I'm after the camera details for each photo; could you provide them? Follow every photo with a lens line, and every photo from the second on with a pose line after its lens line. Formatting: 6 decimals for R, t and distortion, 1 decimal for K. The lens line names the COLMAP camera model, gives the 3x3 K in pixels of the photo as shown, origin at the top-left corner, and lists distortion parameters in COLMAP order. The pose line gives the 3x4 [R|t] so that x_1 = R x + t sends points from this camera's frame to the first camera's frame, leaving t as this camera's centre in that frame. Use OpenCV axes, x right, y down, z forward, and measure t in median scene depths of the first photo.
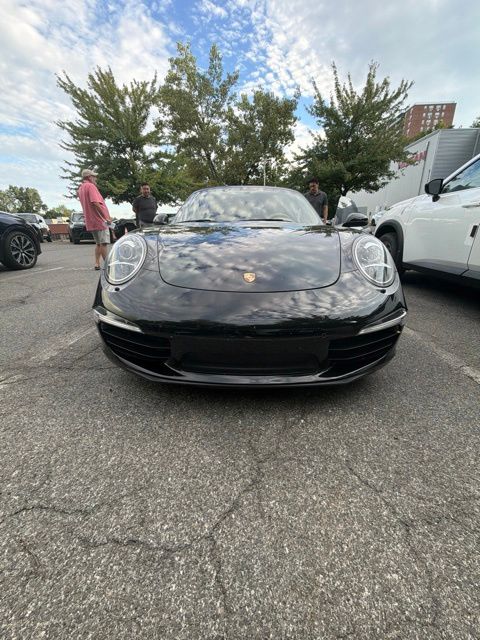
lens RADIAL K [[253.8, 0, 239.3], [0, 253.8, 319.6], [0, 0, 1]] dist [-0.001730, -0.000014]
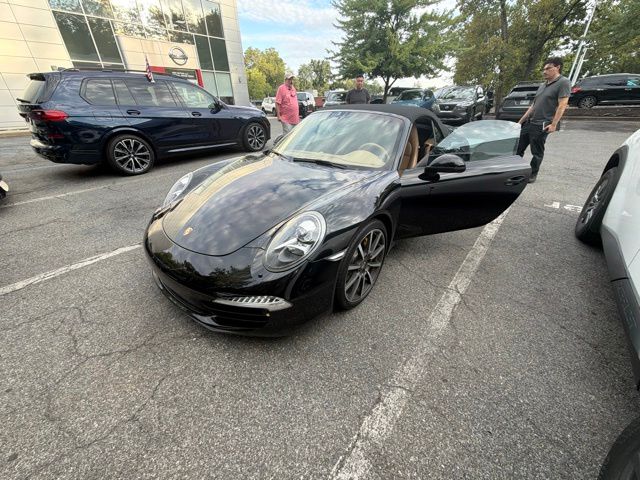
lens RADIAL K [[253.8, 0, 320.5], [0, 253.8, 238.2], [0, 0, 1]] dist [-0.001730, -0.000014]
pose [[0.788933, 0.292296, -0.540507, 1.292994], [-0.199943, 0.953861, 0.223991, -0.551653], [0.581041, -0.068643, 0.810975, 0.268313]]
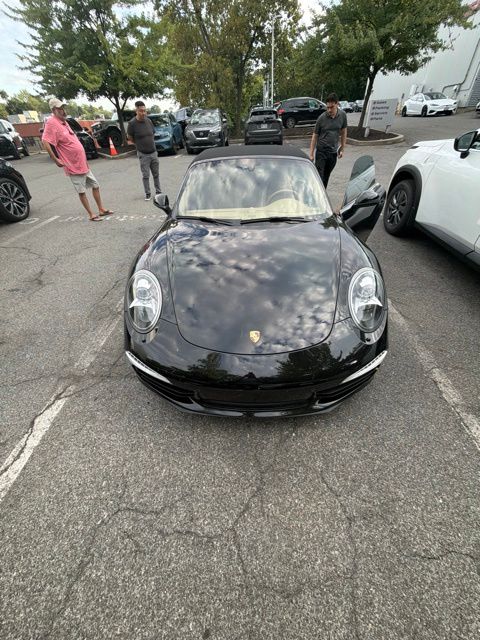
lens RADIAL K [[253.8, 0, 239.4], [0, 253.8, 319.0], [0, 0, 1]] dist [-0.001730, -0.000014]
pose [[0.999570, -0.018833, -0.022477, -0.002367], [0.025152, 0.944684, 0.327015, -0.590209], [0.015075, -0.327440, 0.944752, -0.087568]]
